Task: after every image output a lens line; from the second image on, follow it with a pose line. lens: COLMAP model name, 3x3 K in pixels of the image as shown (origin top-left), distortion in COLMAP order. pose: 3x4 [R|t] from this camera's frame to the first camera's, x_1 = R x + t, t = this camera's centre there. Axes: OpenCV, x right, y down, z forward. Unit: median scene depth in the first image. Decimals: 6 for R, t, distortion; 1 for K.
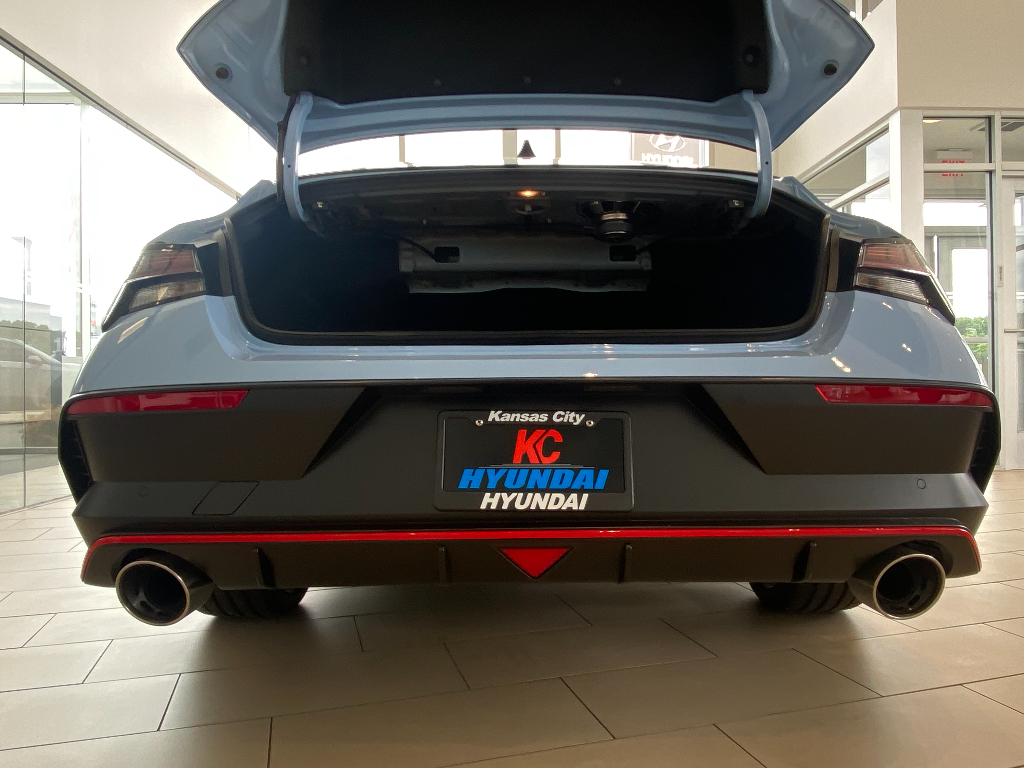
lens RADIAL K [[759.7, 0, 535.0], [0, 759.7, 386.3], [0, 0, 1]] dist [0.032186, -0.001583]
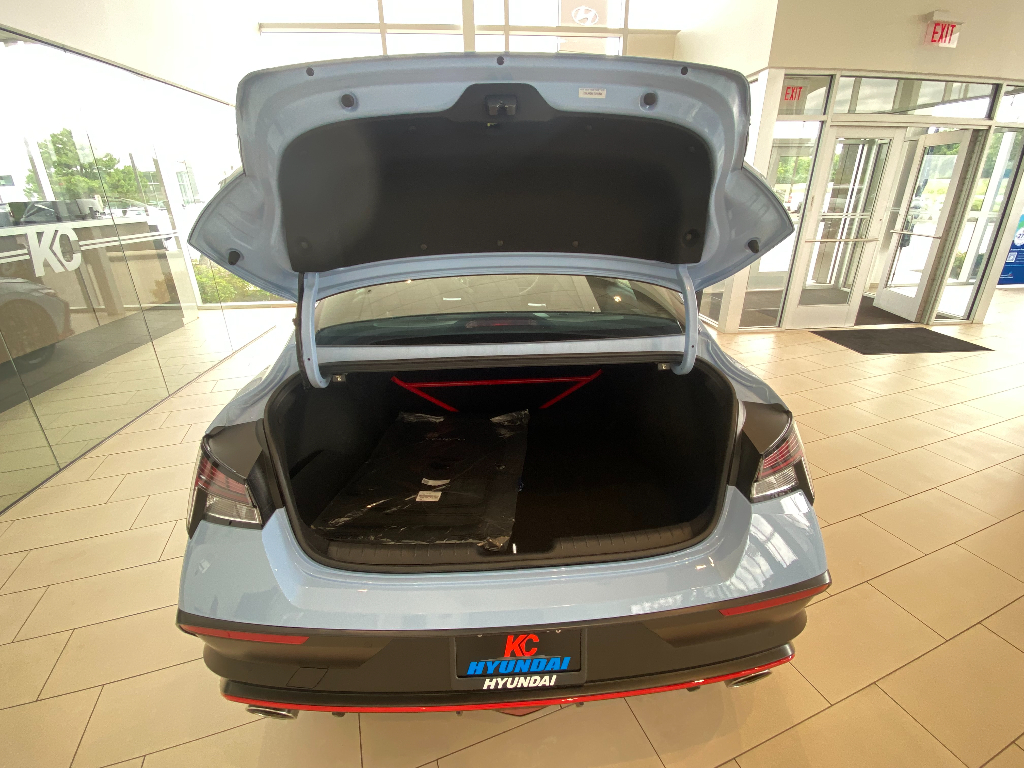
lens RADIAL K [[450.9, 0, 512.0], [0, 450.9, 384.0], [0, 0, 1]] dist [0.041293, -0.026555]
pose [[0.998803, -0.022477, 0.043448, -0.040966], [0.004072, 0.923304, 0.384049, -0.710956], [-0.048748, -0.383412, 0.922290, 0.404232]]
